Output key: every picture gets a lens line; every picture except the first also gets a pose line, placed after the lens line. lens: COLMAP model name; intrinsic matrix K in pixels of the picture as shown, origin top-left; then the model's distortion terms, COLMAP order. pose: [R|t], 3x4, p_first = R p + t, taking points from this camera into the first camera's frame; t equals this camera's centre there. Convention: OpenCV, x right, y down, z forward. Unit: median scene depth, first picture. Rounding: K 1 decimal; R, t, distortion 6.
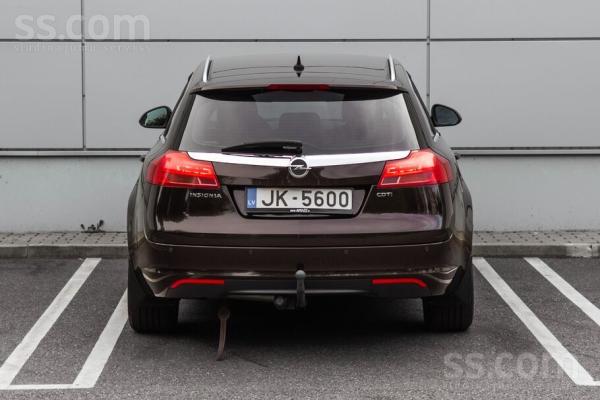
lens RADIAL K [[2308.0, 0, 300.0], [0, 2308.0, 200.0], [0, 0, 1]] dist [0.215513, 1.410028]
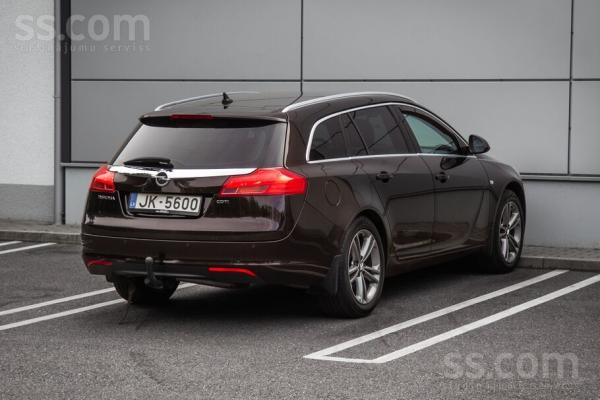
lens RADIAL K [[2308.0, 0, 300.0], [0, 2308.0, 200.0], [0, 0, 1]] dist [0.215513, 1.410028]
pose [[0.825220, 0.031788, -0.563917, 0.792895], [-0.040688, 0.999167, -0.003219, -0.000915], [0.563344, 0.025601, 0.825825, -0.029354]]
